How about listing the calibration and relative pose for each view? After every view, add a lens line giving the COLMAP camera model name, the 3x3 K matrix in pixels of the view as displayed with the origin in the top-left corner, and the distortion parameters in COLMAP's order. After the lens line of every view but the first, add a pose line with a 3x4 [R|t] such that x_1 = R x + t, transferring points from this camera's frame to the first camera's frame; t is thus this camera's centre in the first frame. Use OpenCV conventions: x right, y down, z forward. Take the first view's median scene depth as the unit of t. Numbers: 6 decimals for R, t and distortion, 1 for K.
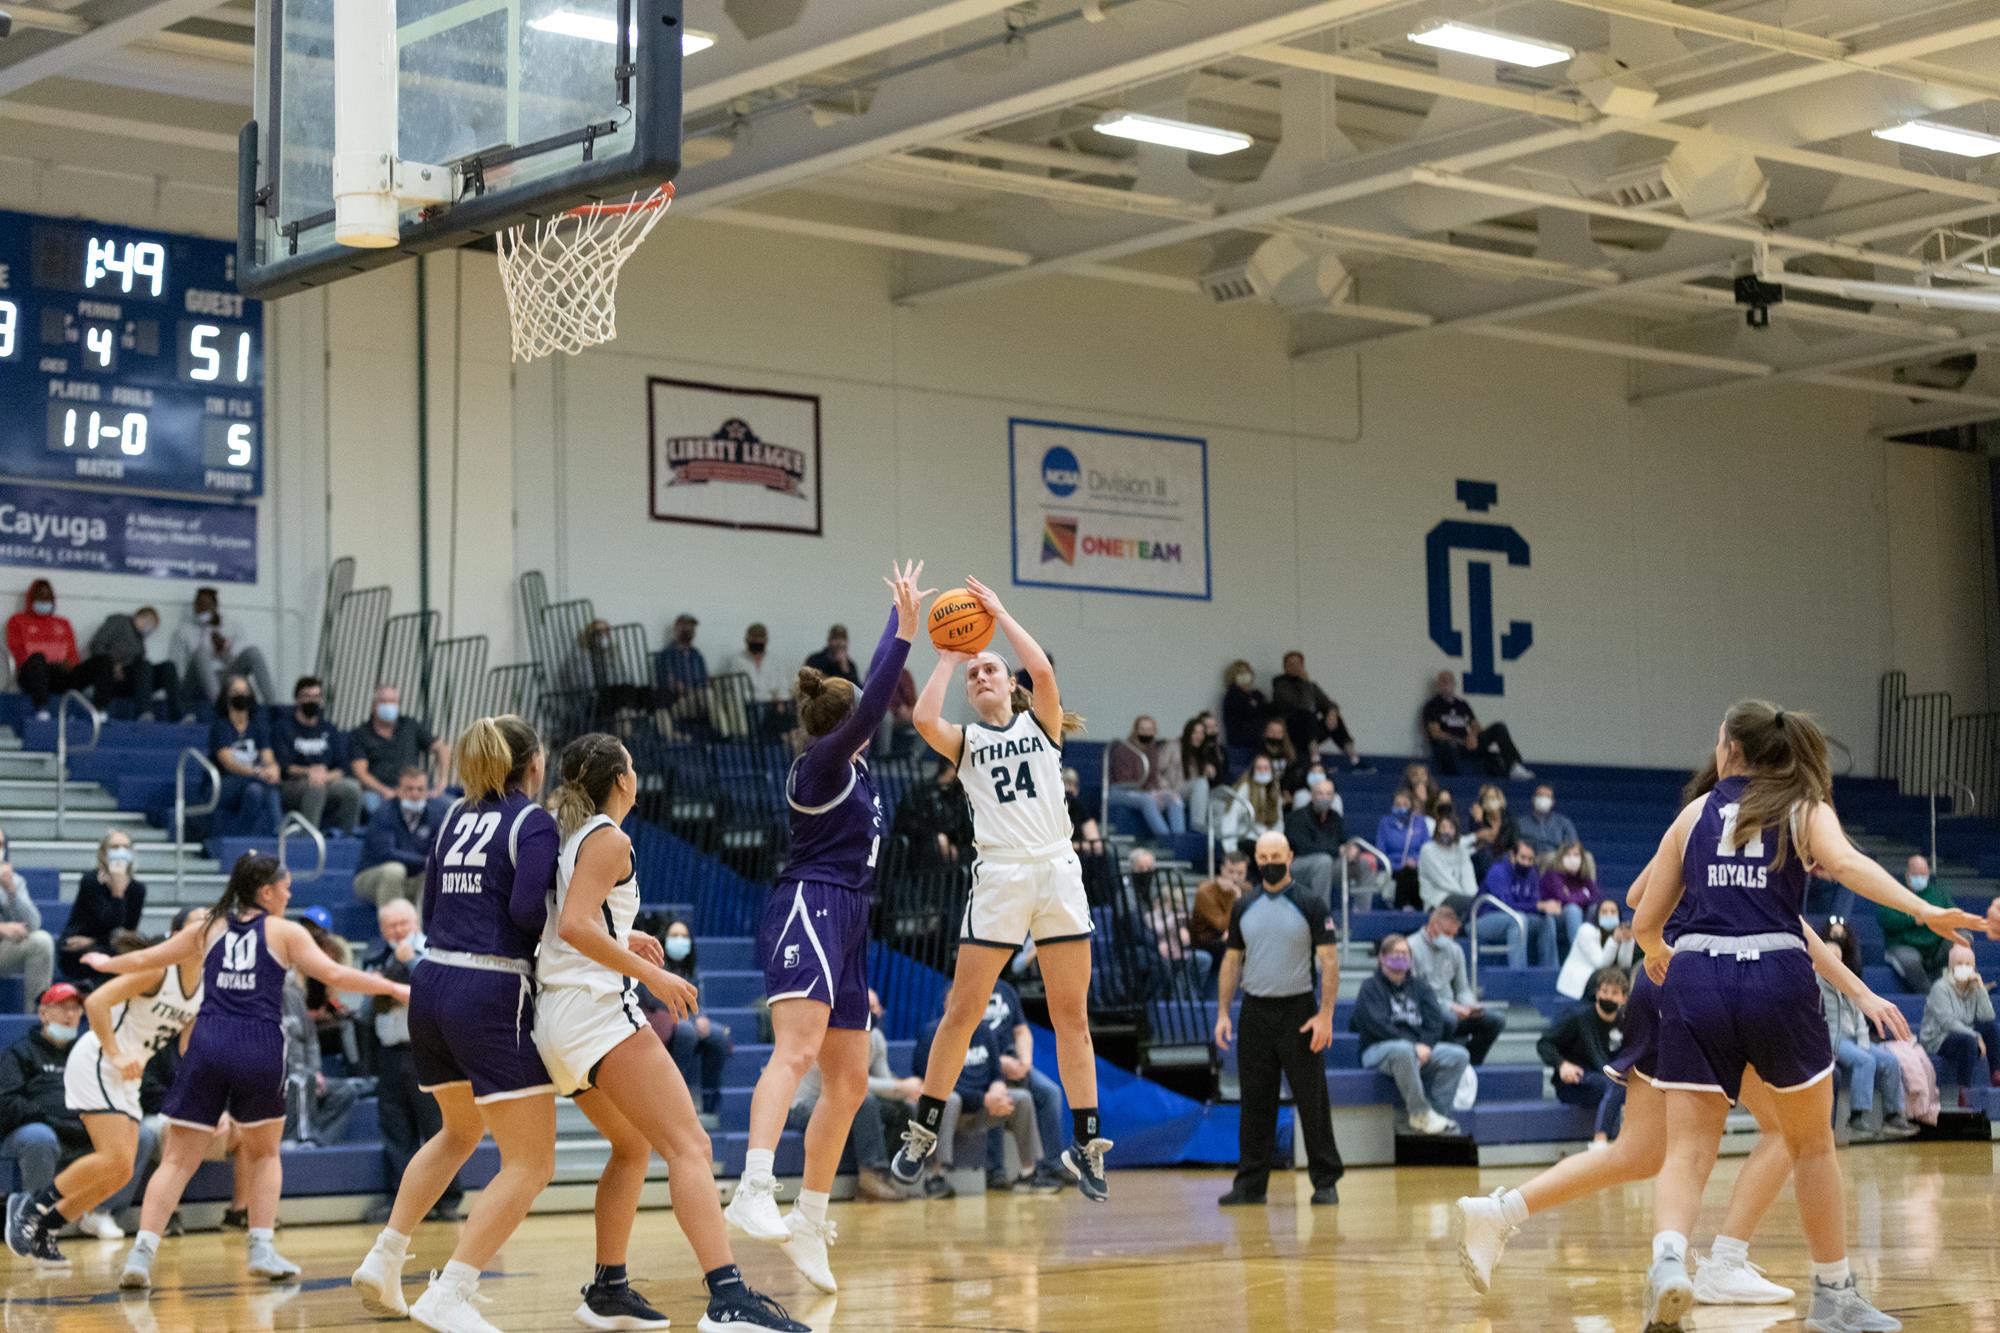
lens RADIAL K [[4042.8, 0, 998.9], [0, 4042.8, 666.8], [0, 0, 1]] dist [0.038640, -0.119044]
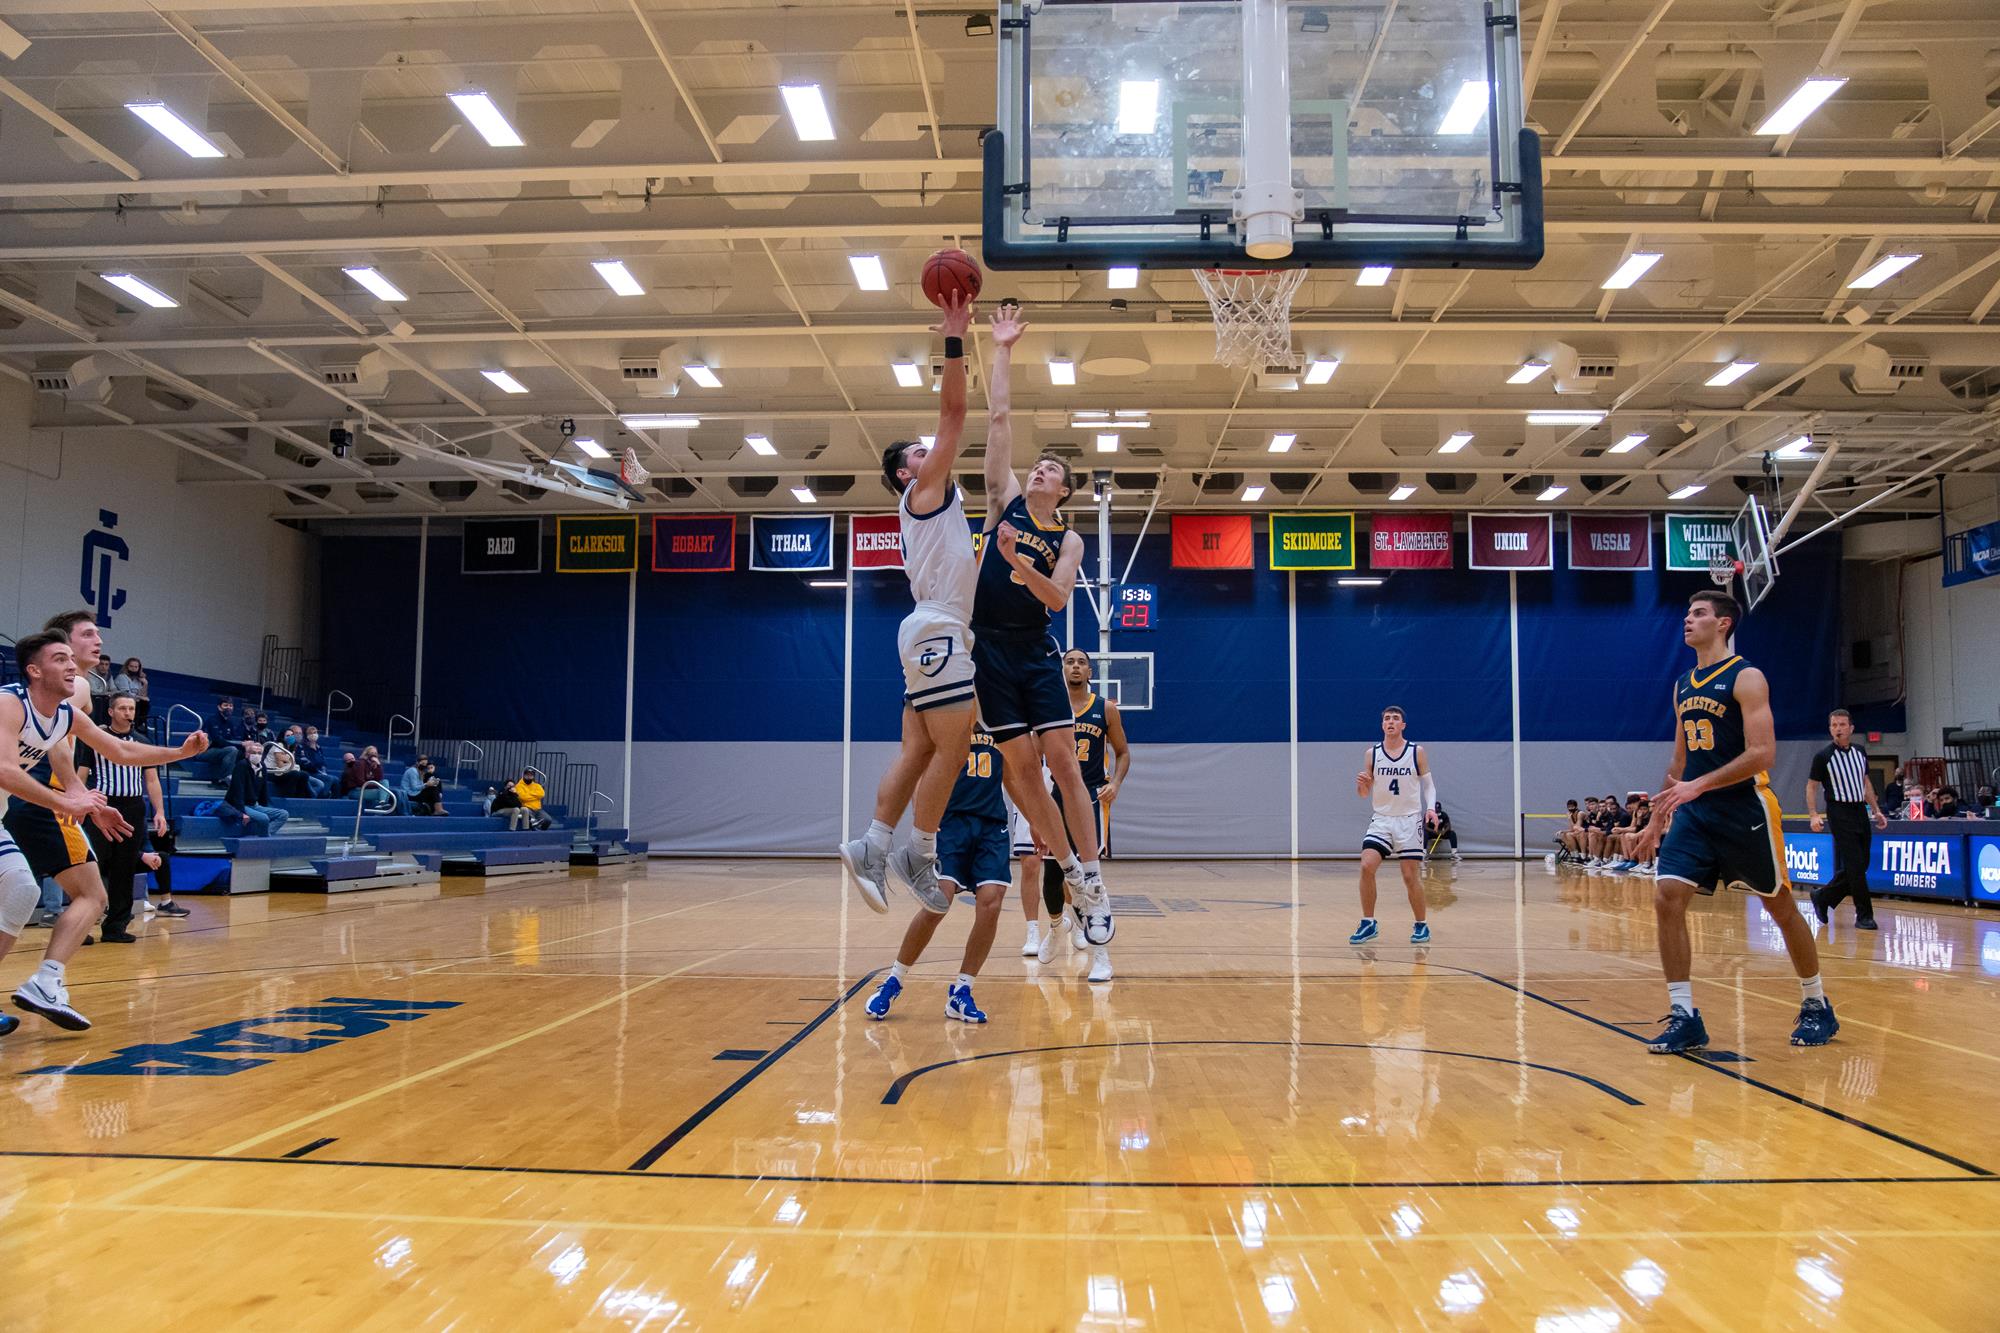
lens RADIAL K [[1729.6, 0, 1000.0], [0, 1729.6, 666.5], [0, 0, 1]] dist [-0.120207, 0.093170]
pose [[0.691321, 0.090424, 0.716868, -0.160231], [-0.094302, 0.994944, -0.034559, 0.014194], [-0.716368, -0.043711, 0.696352, 0.183947]]
